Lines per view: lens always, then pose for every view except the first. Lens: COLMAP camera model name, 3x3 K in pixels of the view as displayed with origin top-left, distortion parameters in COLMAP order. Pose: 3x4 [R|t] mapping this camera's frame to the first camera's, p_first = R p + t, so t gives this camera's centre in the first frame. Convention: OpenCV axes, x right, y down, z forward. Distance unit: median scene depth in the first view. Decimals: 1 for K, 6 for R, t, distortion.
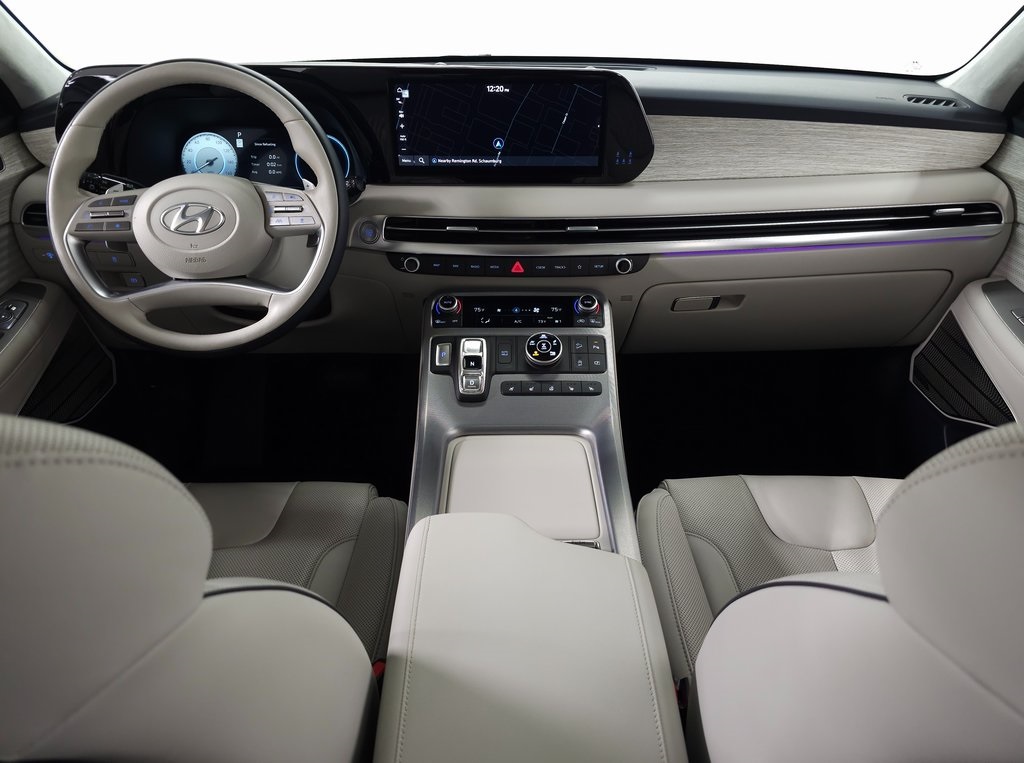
lens RADIAL K [[682.0, 0, 512.0], [0, 682.0, 381.5], [0, 0, 1]] dist [0.051617, -0.051640]
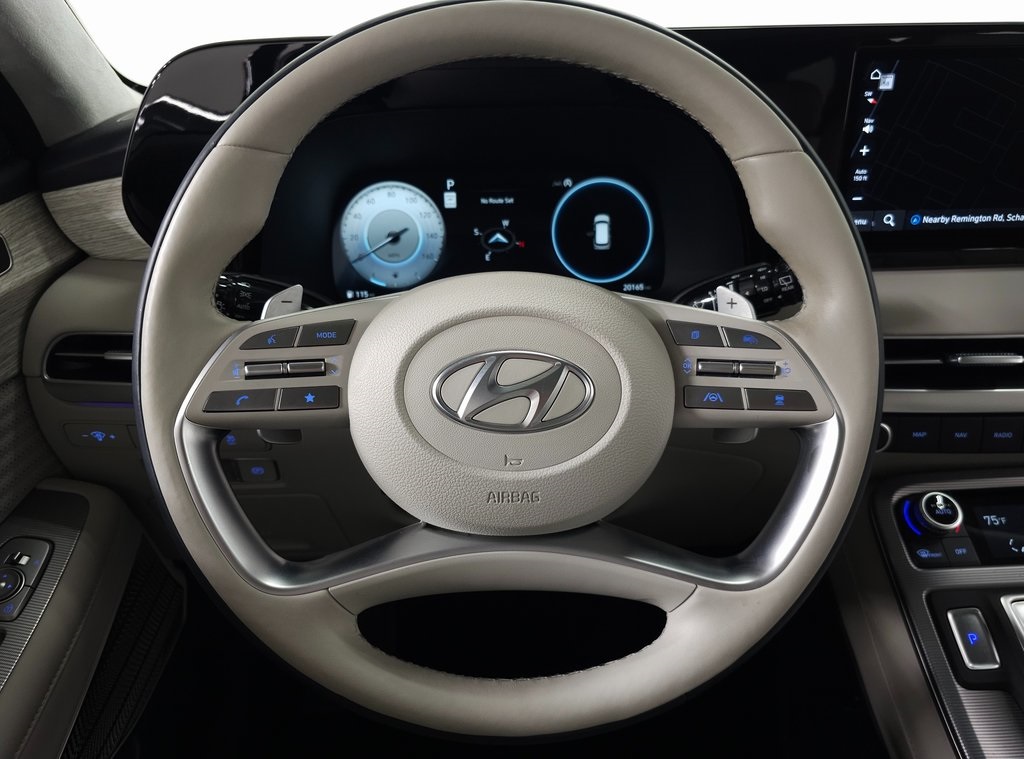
lens RADIAL K [[712.2, 0, 512.0], [0, 712.2, 379.5], [0, 0, 1]] dist [0.037134, -0.057719]
pose [[0.999407, -0.032738, 0.010654, -0.403255], [0.033499, 0.996113, -0.081461, -0.181543], [-0.007946, 0.081770, 0.996620, 0.518992]]
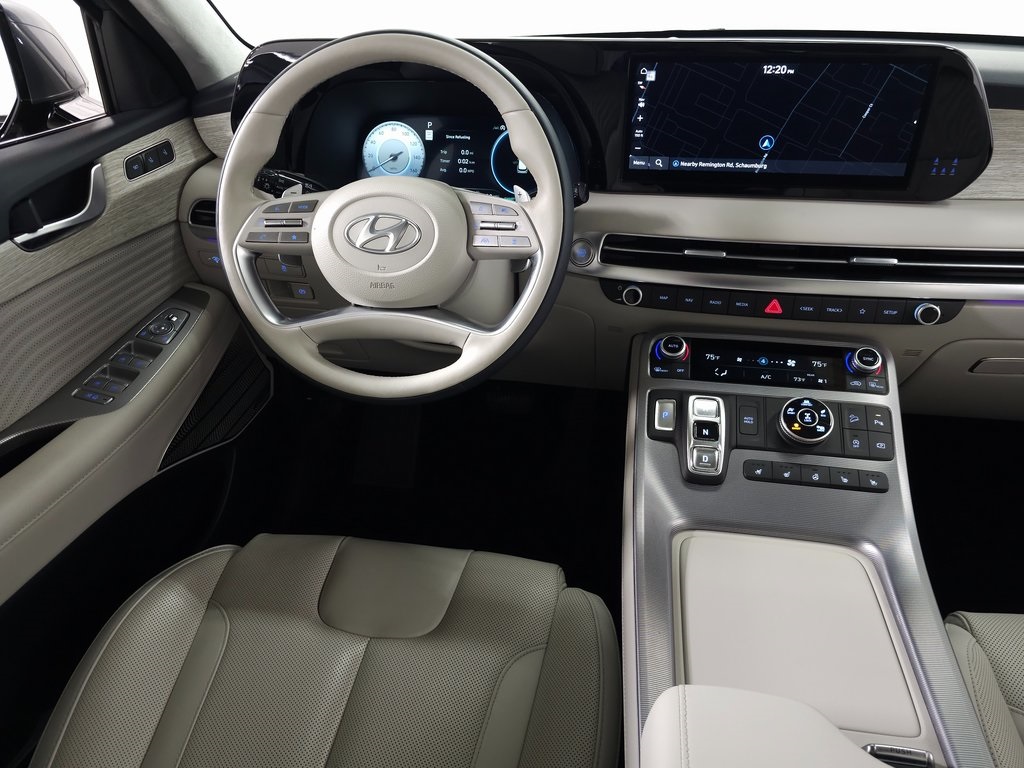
lens RADIAL K [[685.5, 0, 516.8], [0, 685.5, 383.0], [0, 0, 1]] dist [0.066911, -0.093483]
pose [[0.982924, 0.080984, -0.165232, -0.141211], [-0.077658, 0.996628, 0.026503, -0.083483], [0.166821, -0.013219, 0.985899, 0.202838]]
